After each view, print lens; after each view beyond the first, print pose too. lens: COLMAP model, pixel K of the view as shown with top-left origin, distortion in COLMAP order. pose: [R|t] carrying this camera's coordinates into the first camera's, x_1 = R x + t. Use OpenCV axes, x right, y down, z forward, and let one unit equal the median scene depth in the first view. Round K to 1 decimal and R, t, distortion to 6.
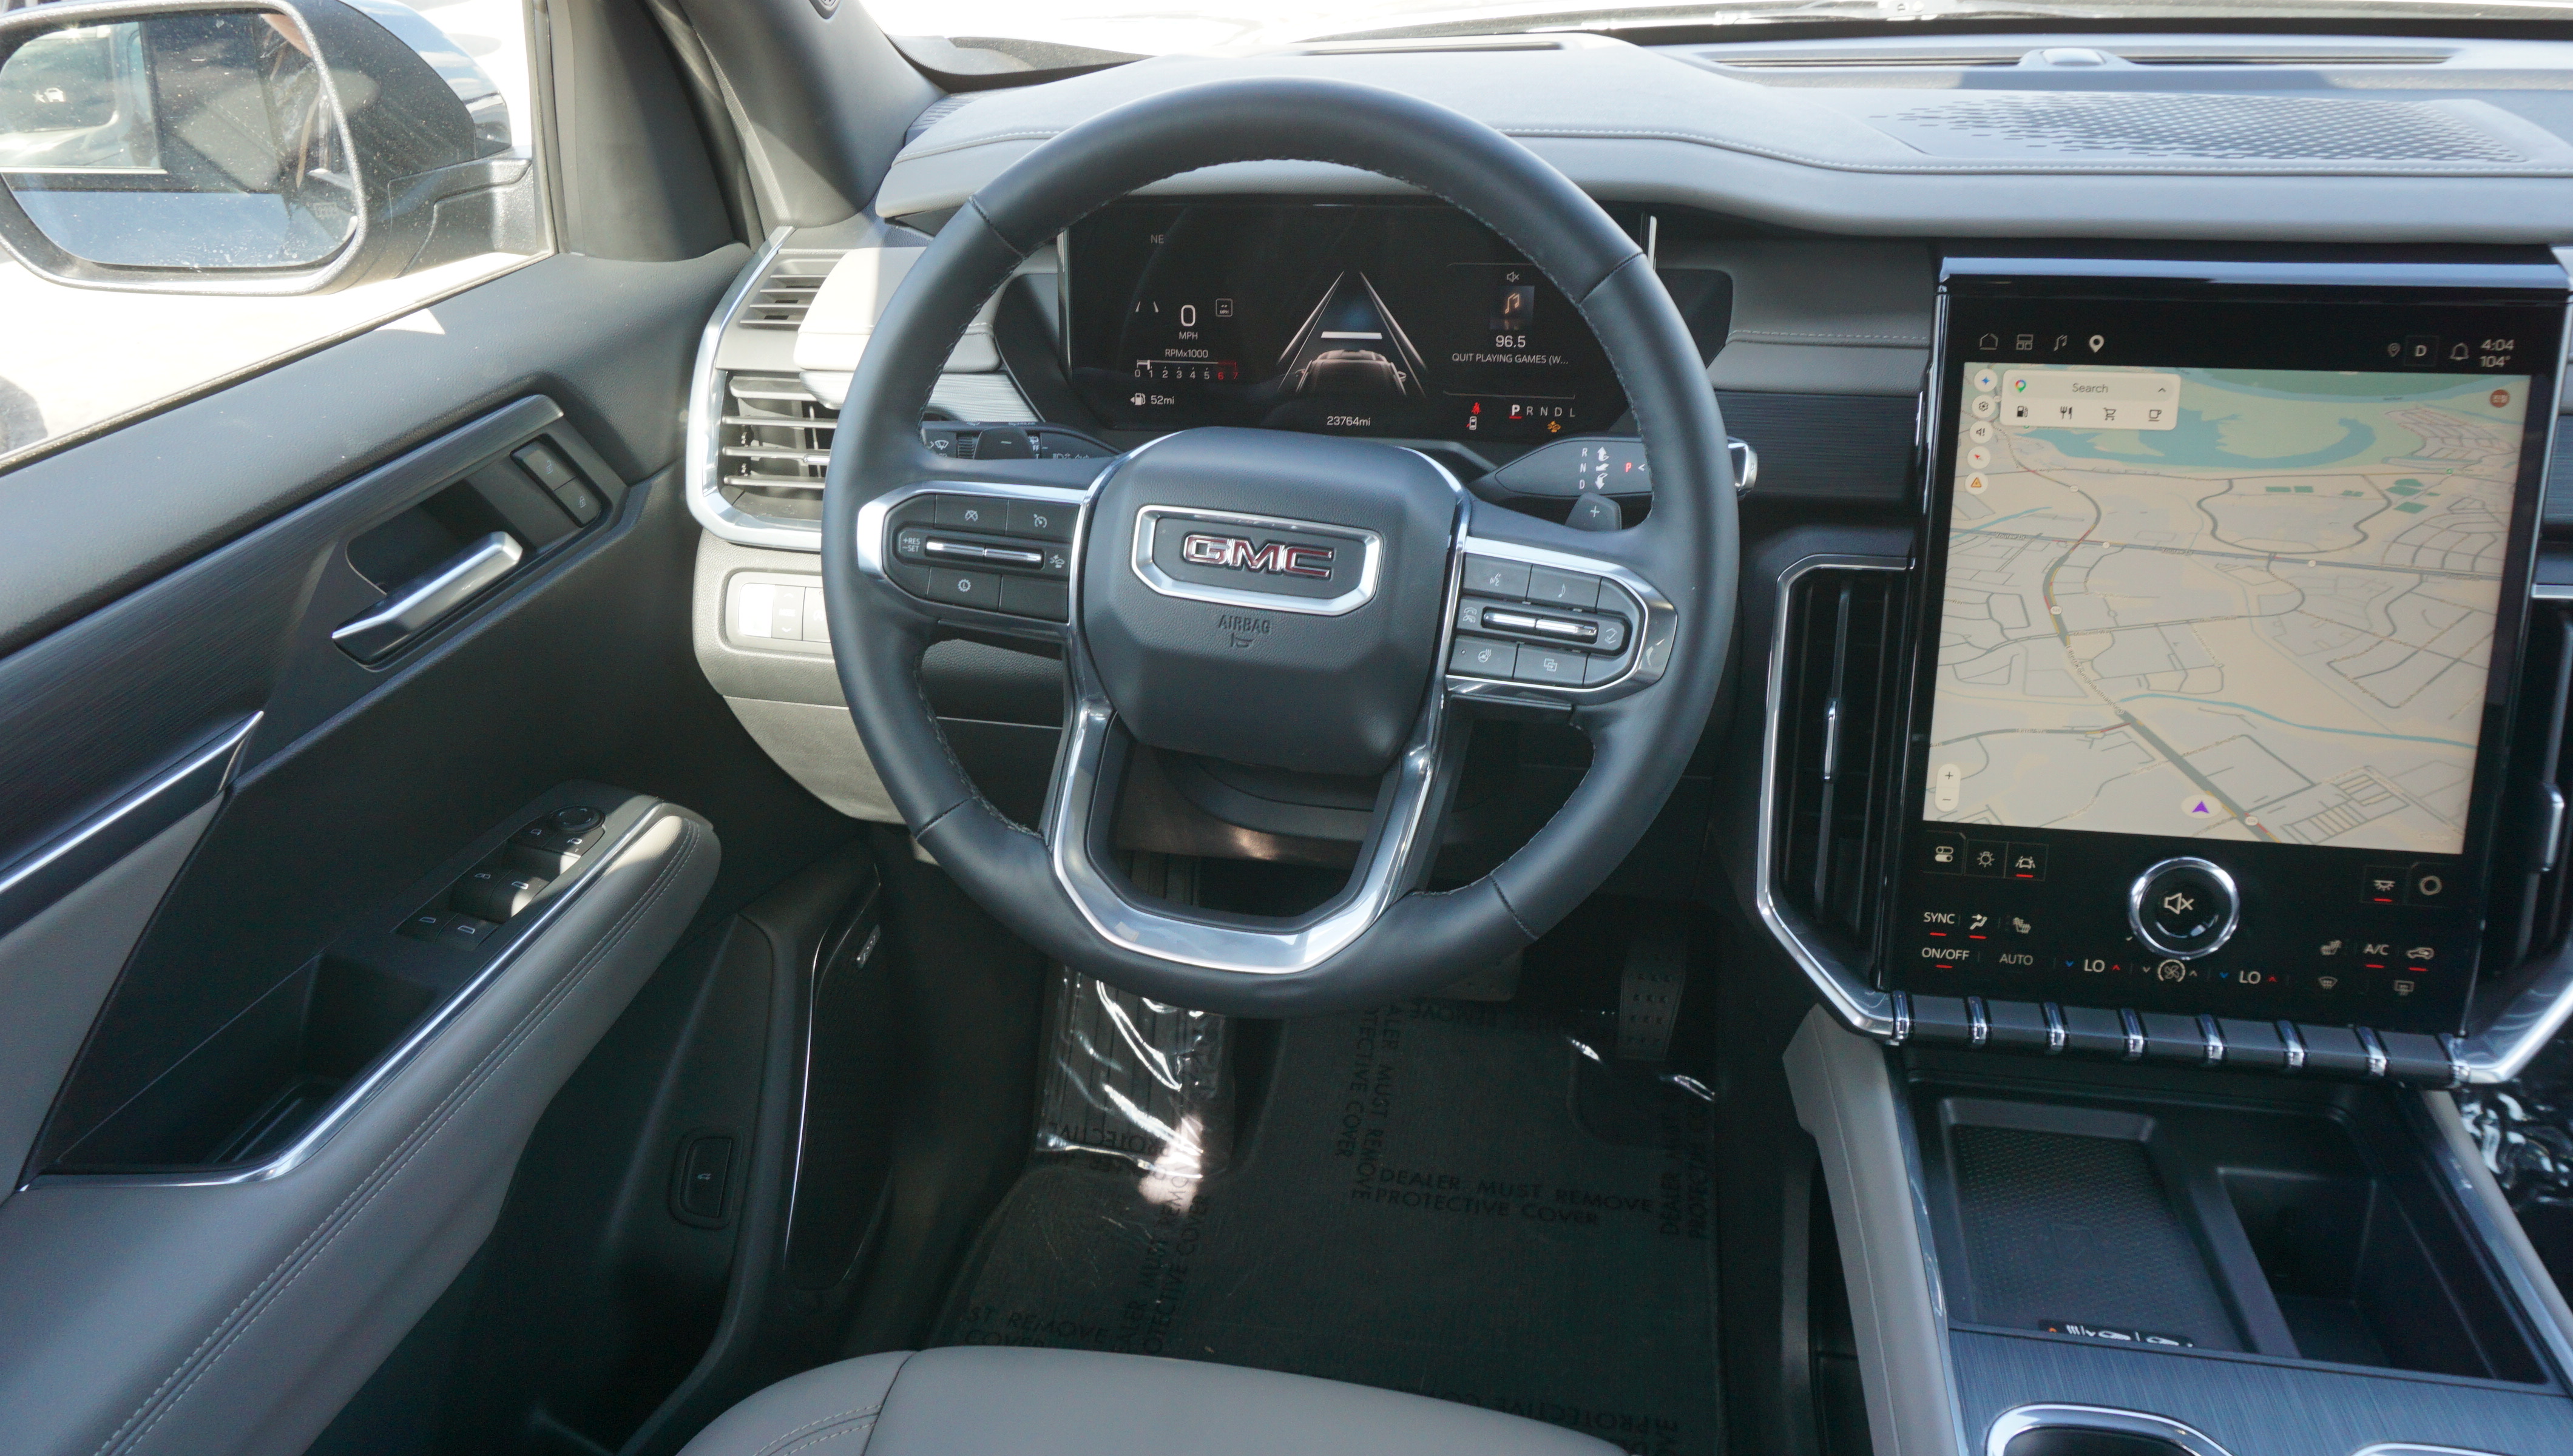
lens RADIAL K [[1742.4, 0, 1288.3], [0, 1742.4, 731.2], [0, 0, 1]] dist [-0.046547, 0.039853]
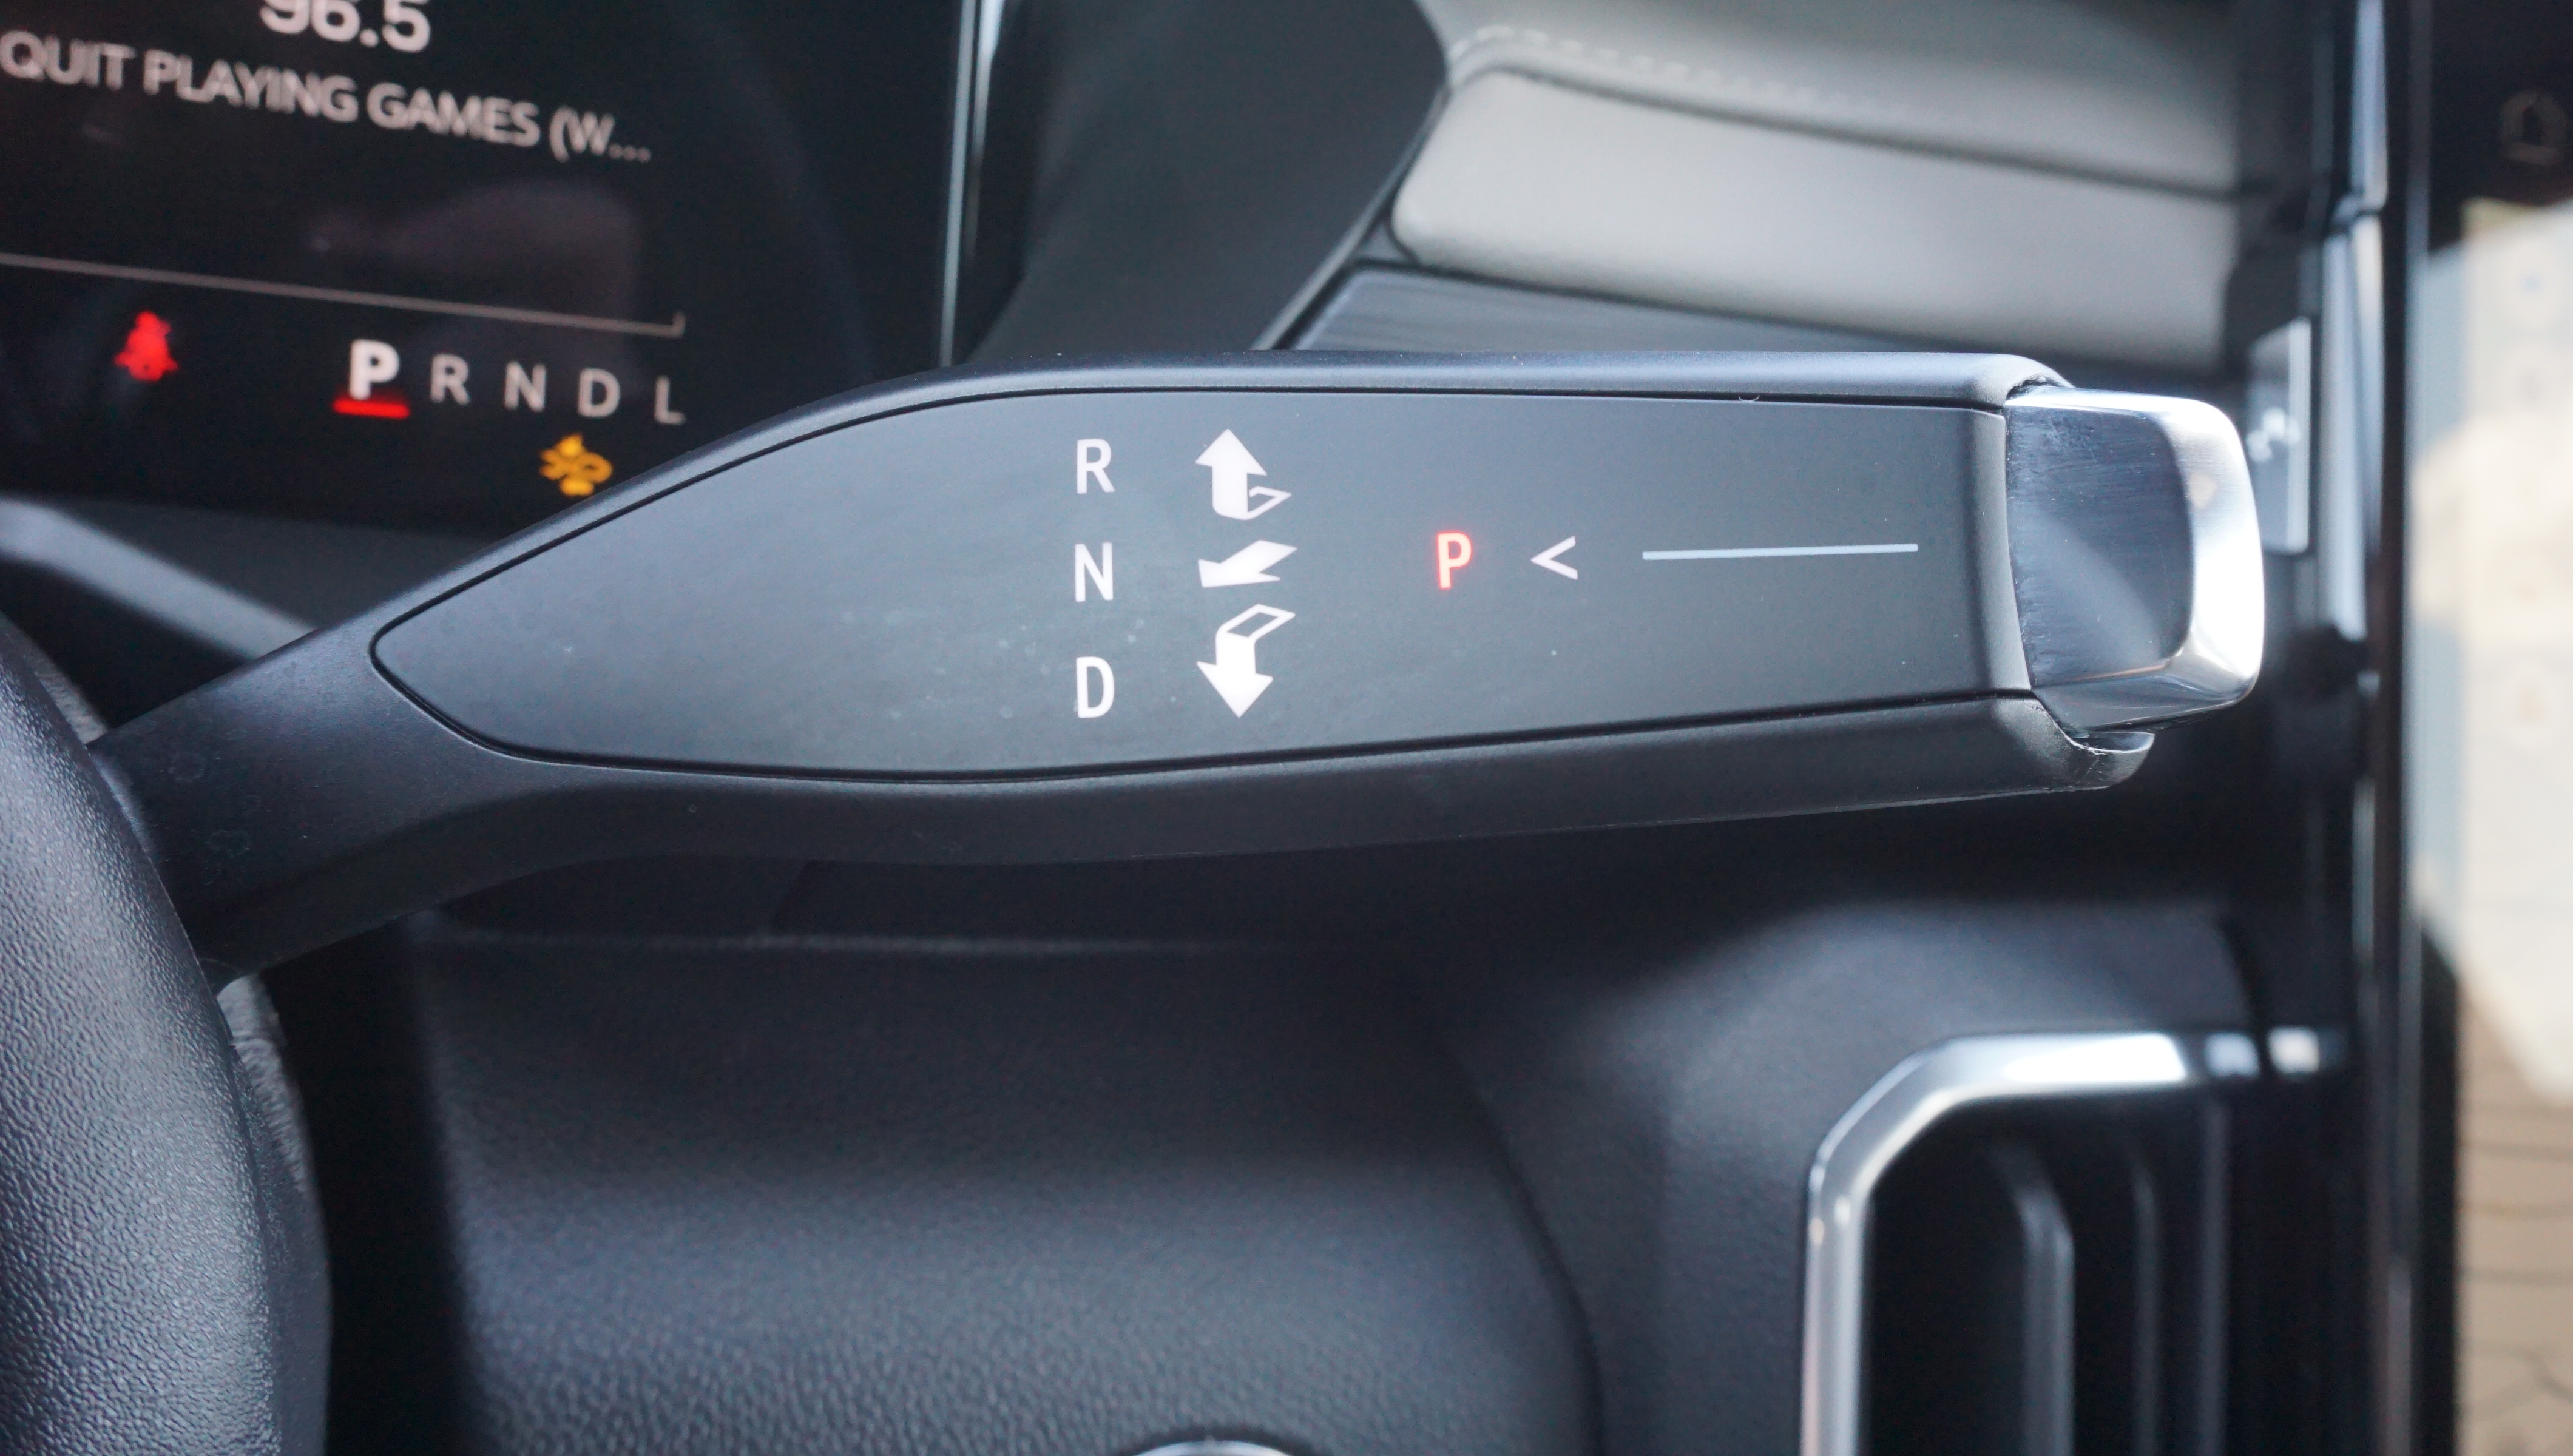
lens RADIAL K [[2362.6, 0, 1309.7], [0, 2362.6, 727.4], [0, 0, 1]] dist [-0.026413, 0.000000]
pose [[0.811874, 0.008545, 0.583770, 0.068949], [0.101238, 0.982685, -0.155180, -0.103615], [-0.574988, 0.185086, 0.796952, 0.810773]]
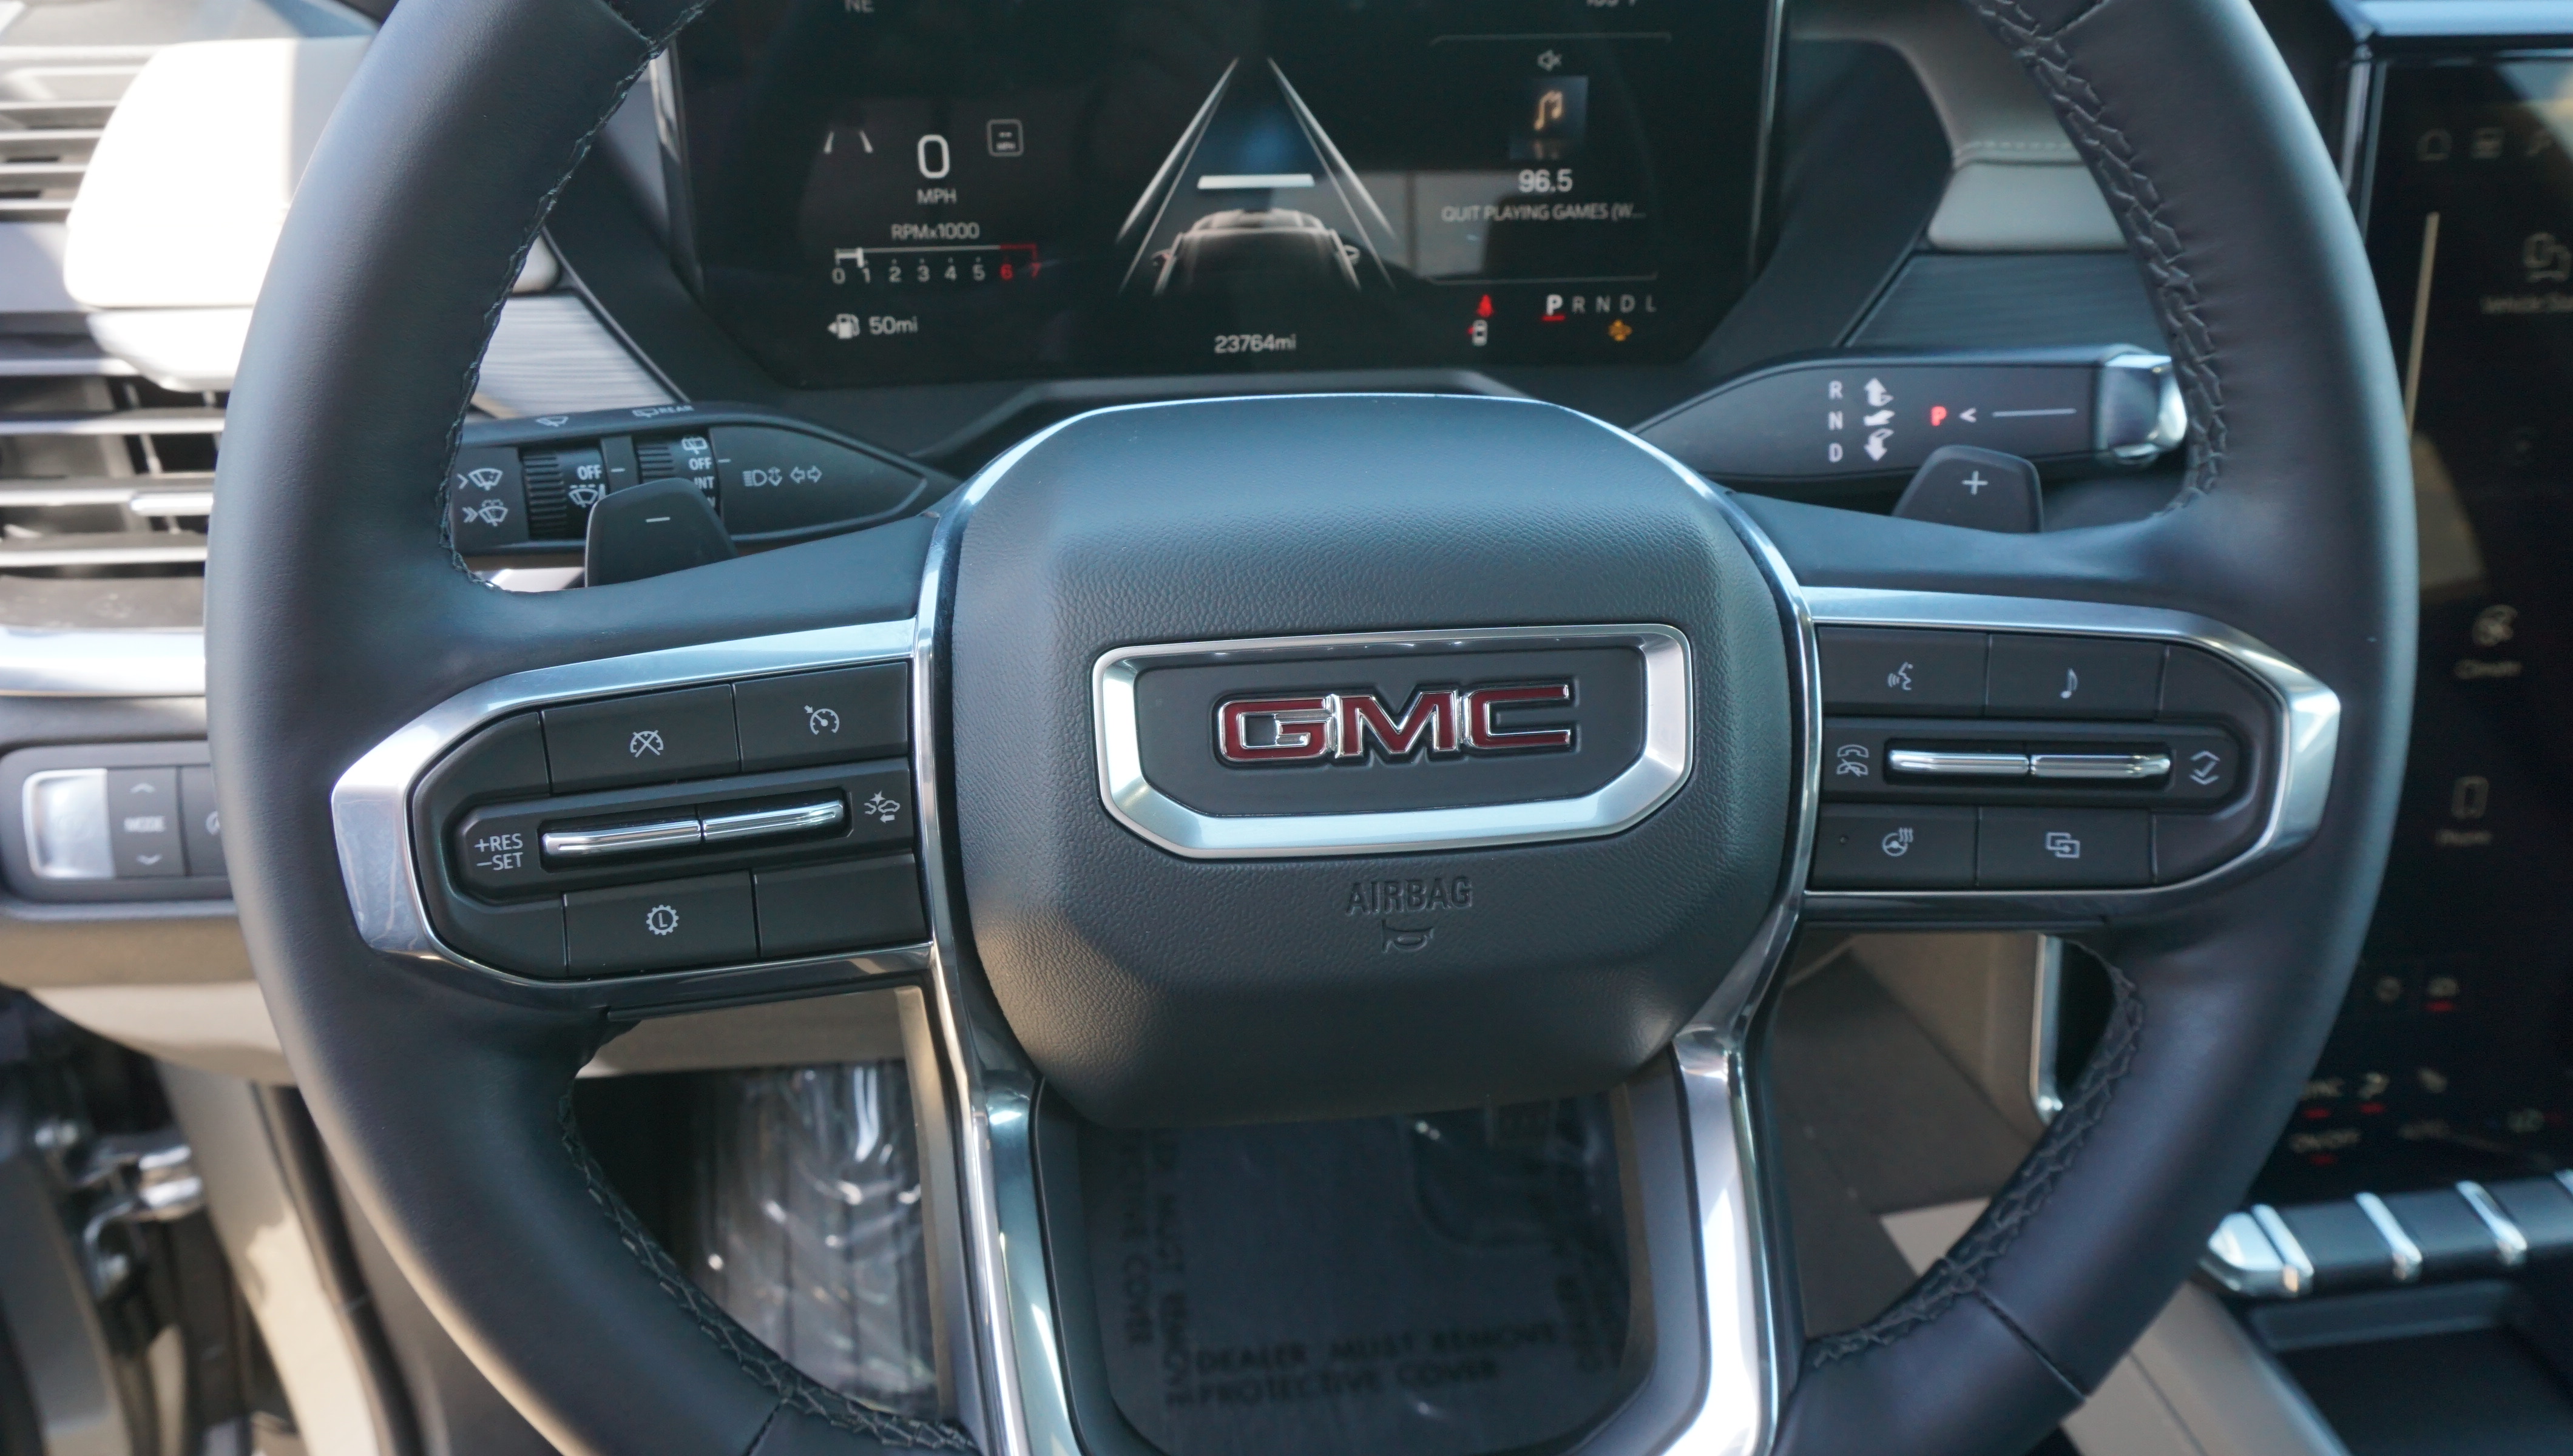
lens RADIAL K [[1742.4, 0, 1288.9], [0, 1742.4, 719.9], [0, 0, 1]] dist [-0.046547, 0.039853]
pose [[0.949051, -0.130040, 0.287040, -0.141803], [0.108055, 0.989951, 0.091219, -0.123379], [-0.296018, -0.055556, 0.953565, 0.530275]]
